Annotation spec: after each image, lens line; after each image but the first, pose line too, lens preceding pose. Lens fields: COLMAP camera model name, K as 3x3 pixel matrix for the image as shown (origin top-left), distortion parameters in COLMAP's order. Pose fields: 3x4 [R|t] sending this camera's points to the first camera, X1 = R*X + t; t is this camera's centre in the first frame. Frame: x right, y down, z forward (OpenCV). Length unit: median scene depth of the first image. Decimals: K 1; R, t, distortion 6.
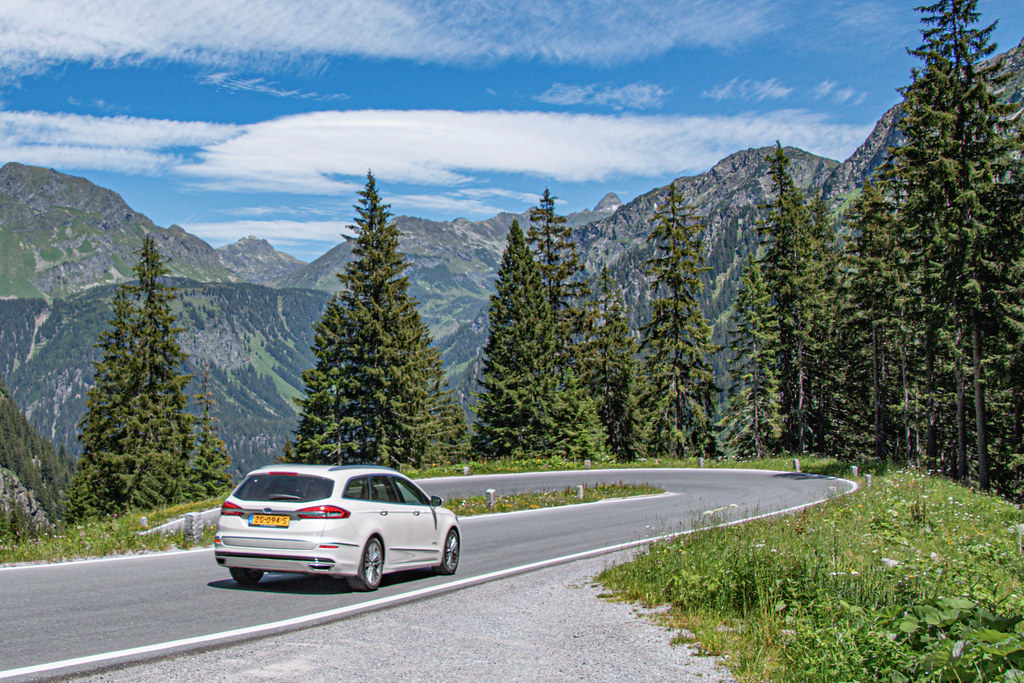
lens RADIAL K [[1718.6, 0, 512.0], [0, 1718.6, 341.2], [0, 0, 1]] dist [0.019926, 0.000000]
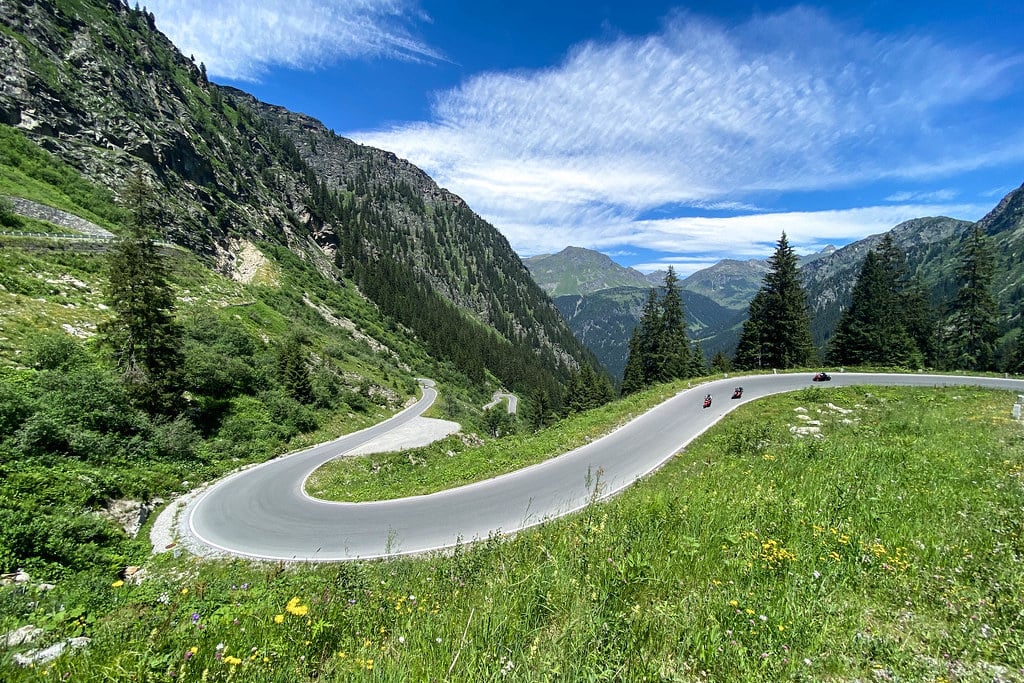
lens RADIAL K [[1718.6, 0, 512.1], [0, 1718.6, 341.4], [0, 0, 1]] dist [0.019926, 0.000000]
pose [[0.696221, 0.024582, -0.717406, 1.298582], [-0.000269, 0.999422, 0.033984, -0.034123], [0.717827, -0.023467, 0.695826, -0.809611]]
